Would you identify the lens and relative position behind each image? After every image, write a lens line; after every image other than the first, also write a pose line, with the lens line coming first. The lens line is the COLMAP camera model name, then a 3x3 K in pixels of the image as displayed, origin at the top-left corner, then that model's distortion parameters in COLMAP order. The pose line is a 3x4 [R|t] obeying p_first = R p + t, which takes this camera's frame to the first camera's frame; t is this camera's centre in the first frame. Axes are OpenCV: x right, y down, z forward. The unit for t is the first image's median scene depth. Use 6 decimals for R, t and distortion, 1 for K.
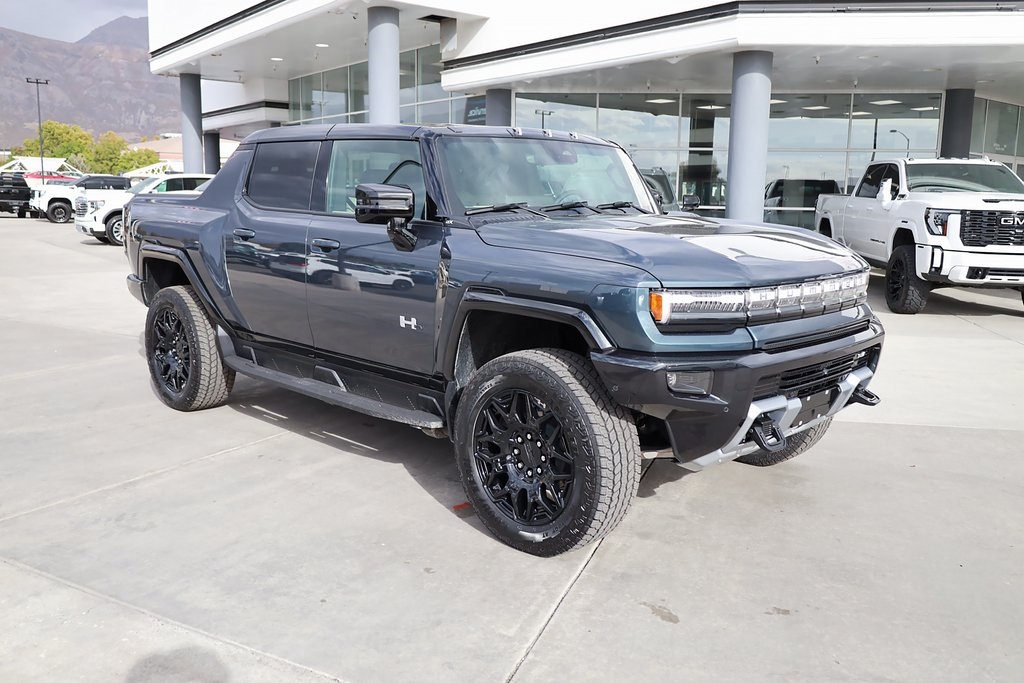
lens RADIAL K [[878.2, 0, 513.2], [0, 878.2, 355.0], [0, 0, 1]] dist [-0.014514, -0.006193]
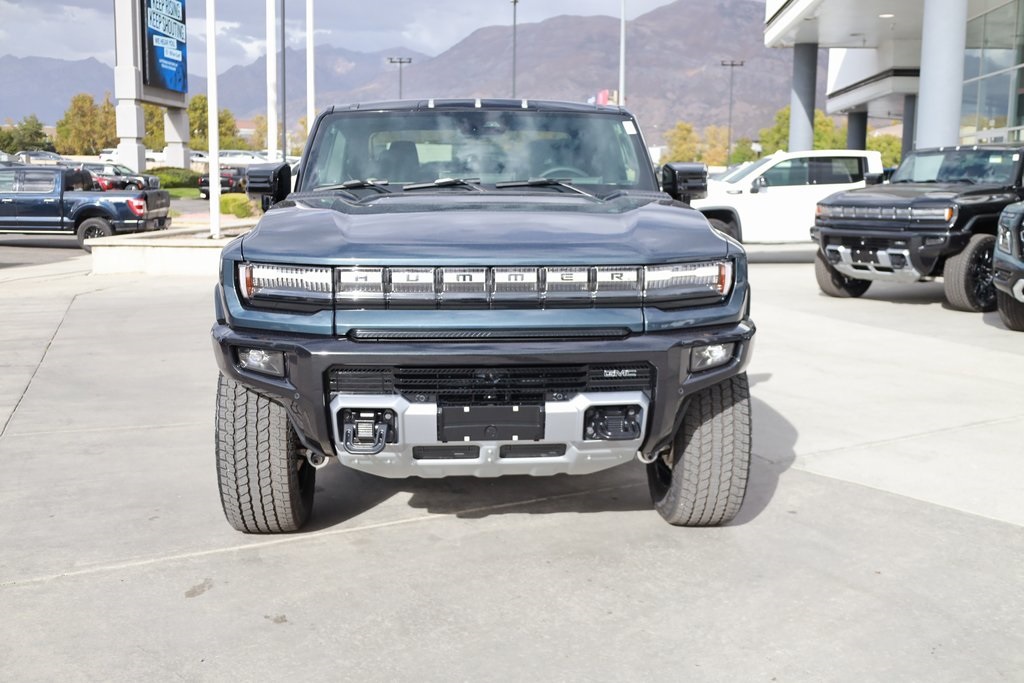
lens RADIAL K [[1123.2, 0, 512.0], [0, 1123.2, 341.5], [0, 0, 1]] dist [0.021208, 0.012454]
pose [[0.737167, 0.080511, -0.670897, 0.842022], [-0.112720, 0.993616, -0.004615, -0.010584], [0.666243, 0.079026, 0.741536, 0.183402]]
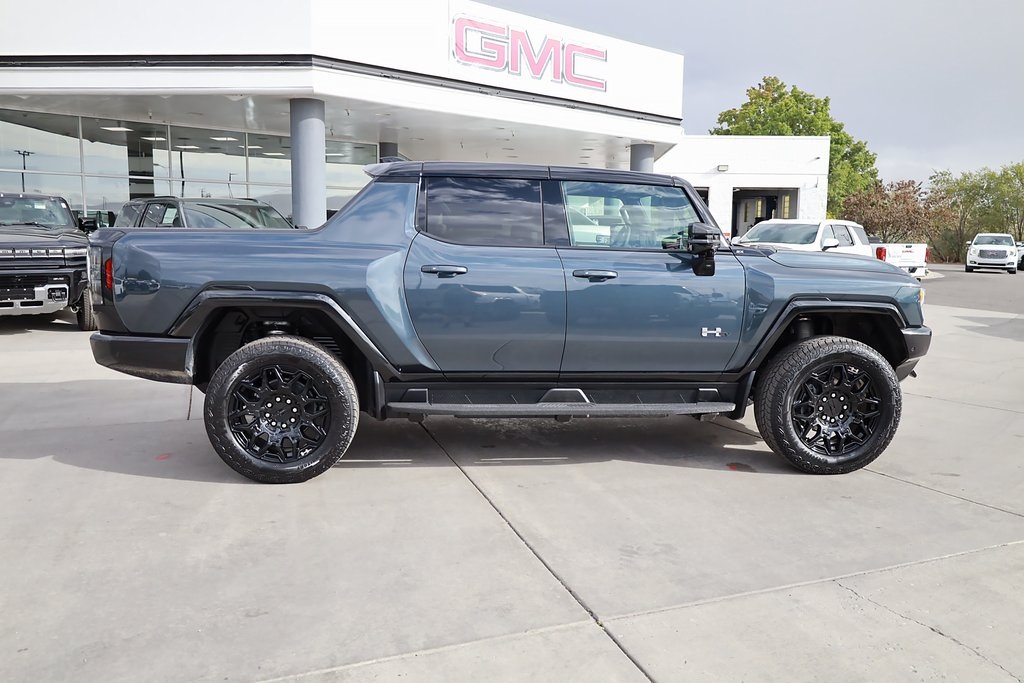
lens RADIAL K [[796.7, 0, 512.0], [0, 796.7, 341.5], [0, 0, 1]] dist [-0.015007, -0.004682]
pose [[0.635107, -0.110222, 0.764519, -1.019893], [0.132725, 0.990618, 0.032562, -0.085402], [-0.760935, 0.080790, 0.643778, 0.416019]]
